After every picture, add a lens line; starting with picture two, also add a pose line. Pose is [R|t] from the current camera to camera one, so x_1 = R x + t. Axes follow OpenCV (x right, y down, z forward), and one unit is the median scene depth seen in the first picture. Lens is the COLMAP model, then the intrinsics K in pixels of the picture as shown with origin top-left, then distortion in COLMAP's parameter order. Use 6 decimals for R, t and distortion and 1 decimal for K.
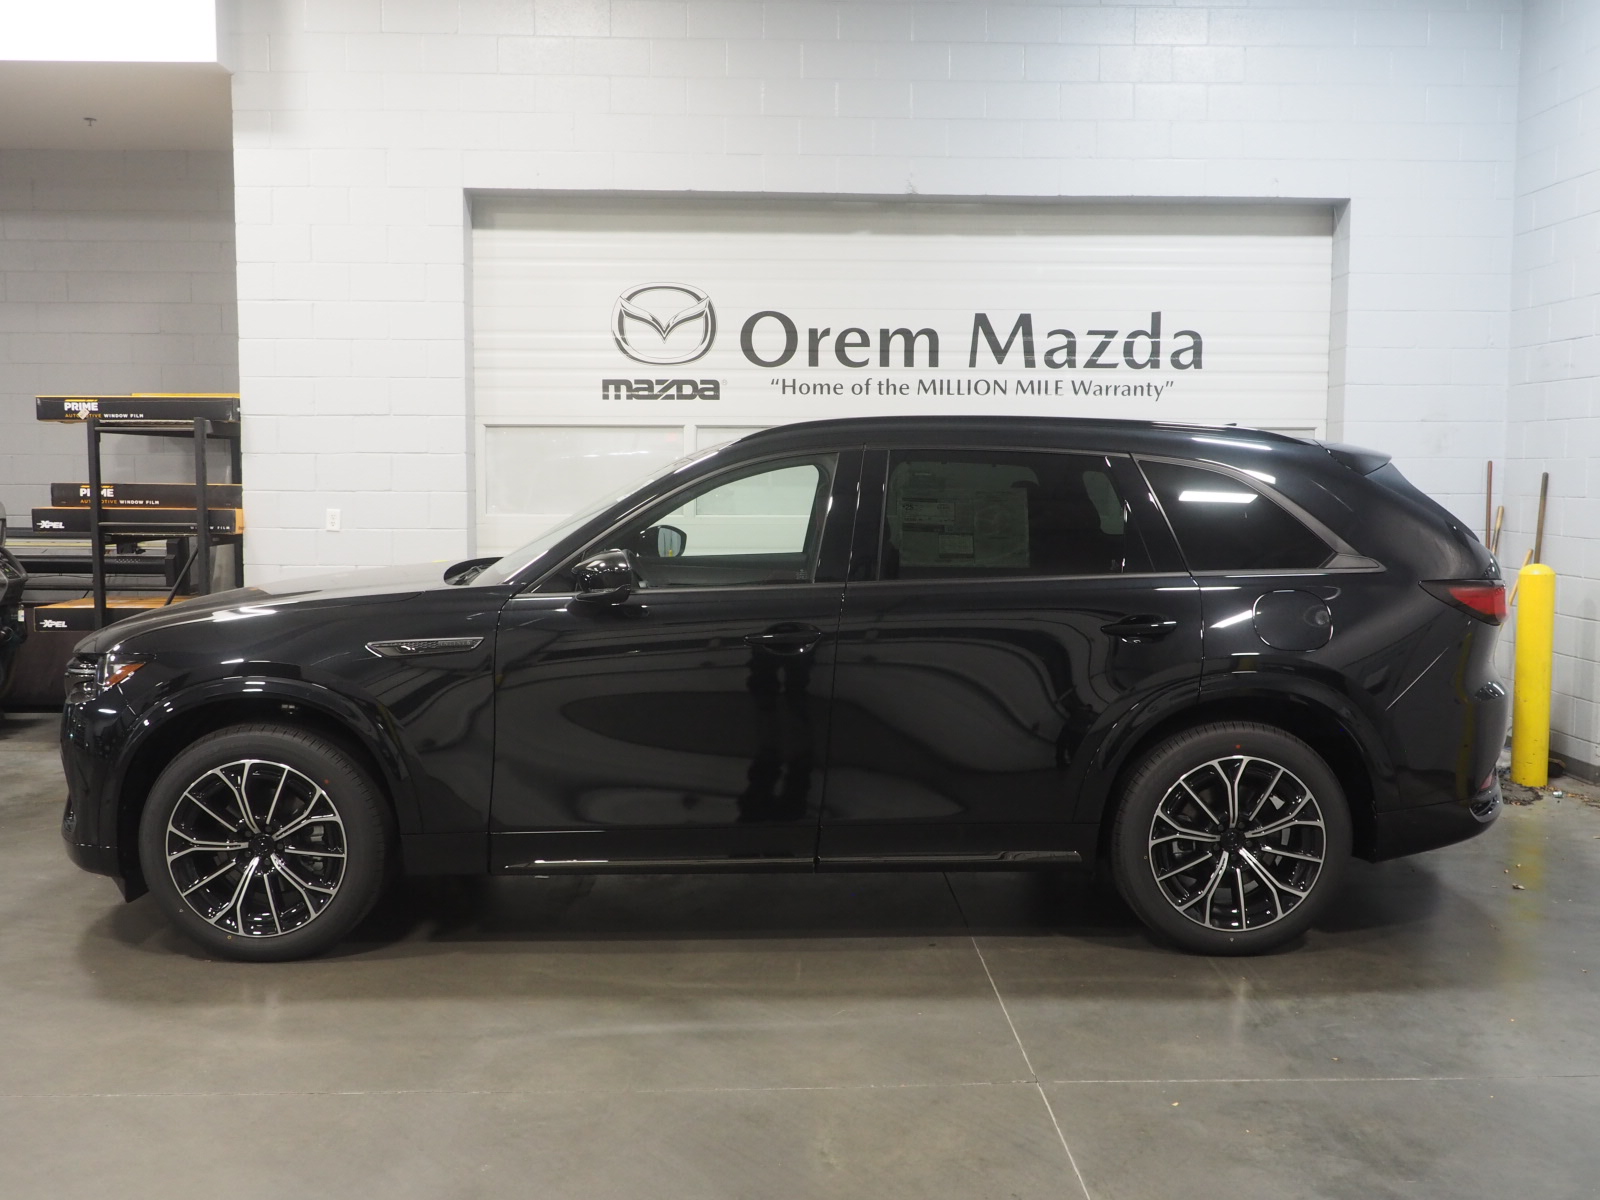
lens RADIAL K [[1351.6, 0, 800.1], [0, 1351.6, 606.4], [0, 0, 1]] dist [0.013007, 0.005818]
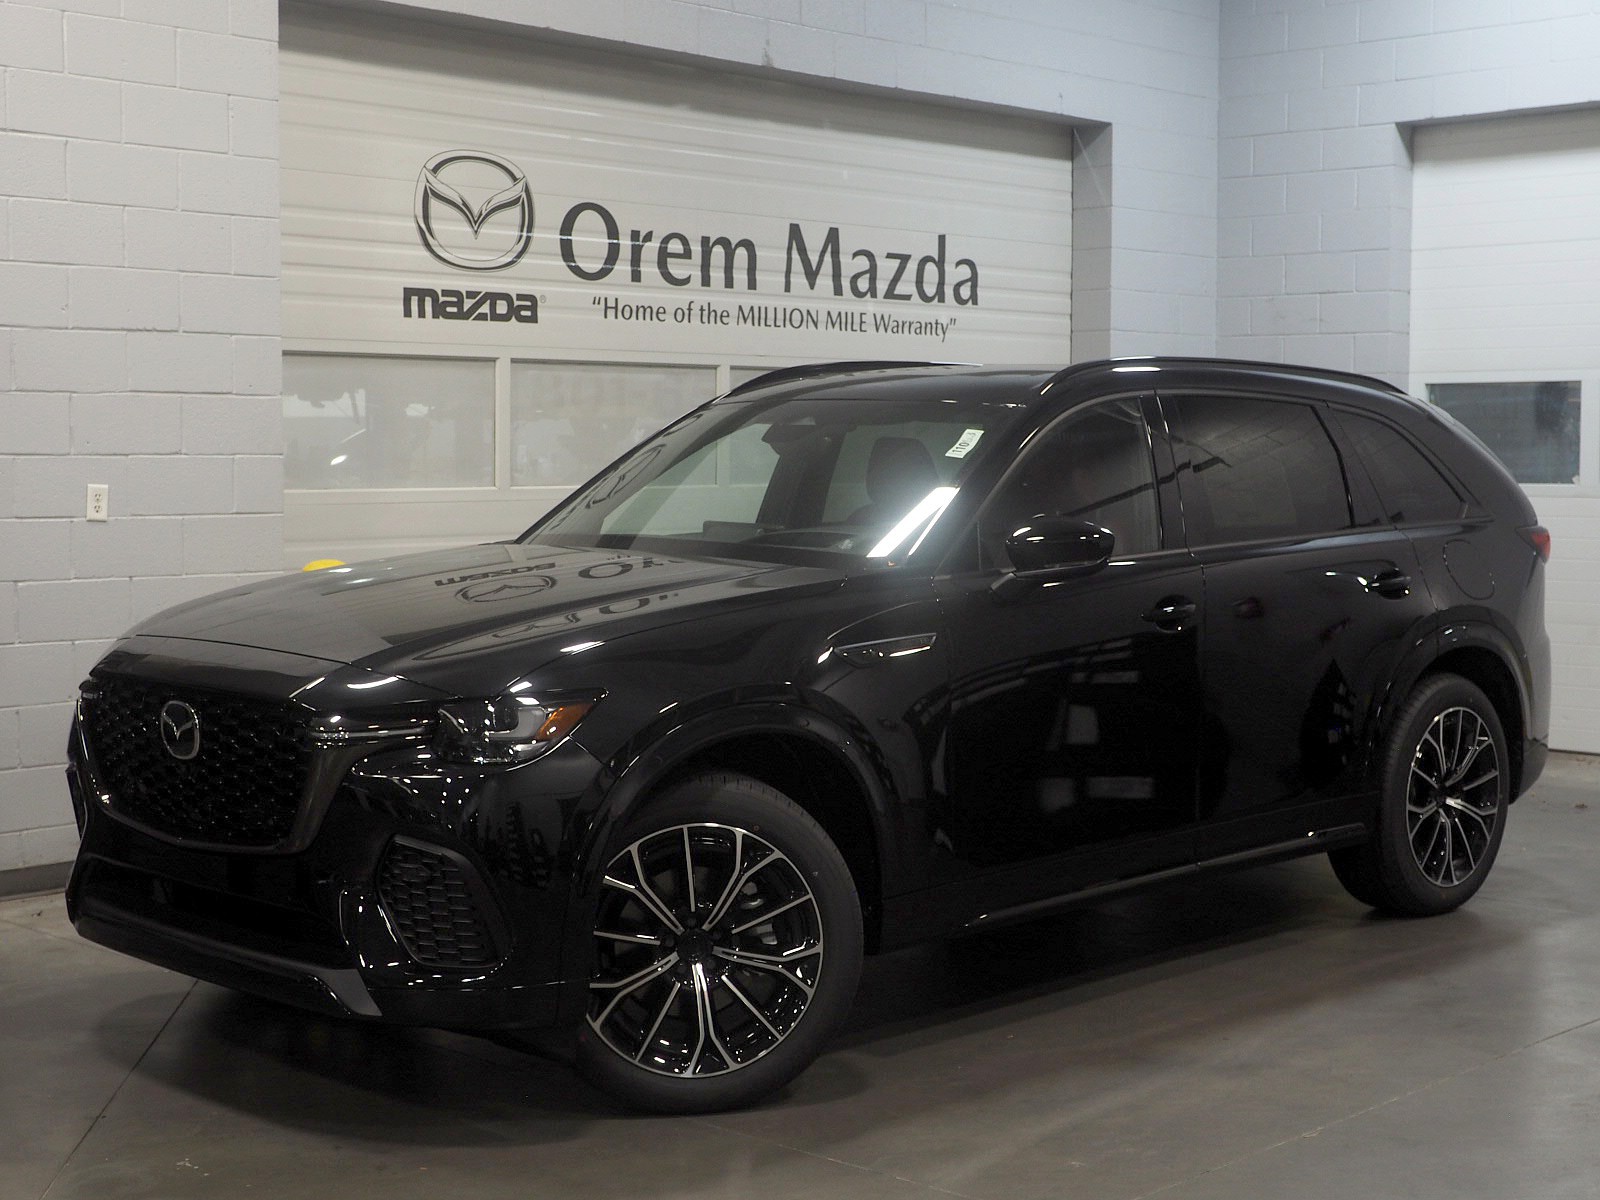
lens RADIAL K [[2326.9, 0, 799.9], [0, 2326.9, 596.7], [0, 0, 1]] dist [0.049365, 0.000000]
pose [[0.733272, -0.045087, 0.678439, -0.787753], [0.056151, 0.998406, 0.005662, -0.009619], [-0.677613, 0.033943, 0.734635, 0.019706]]
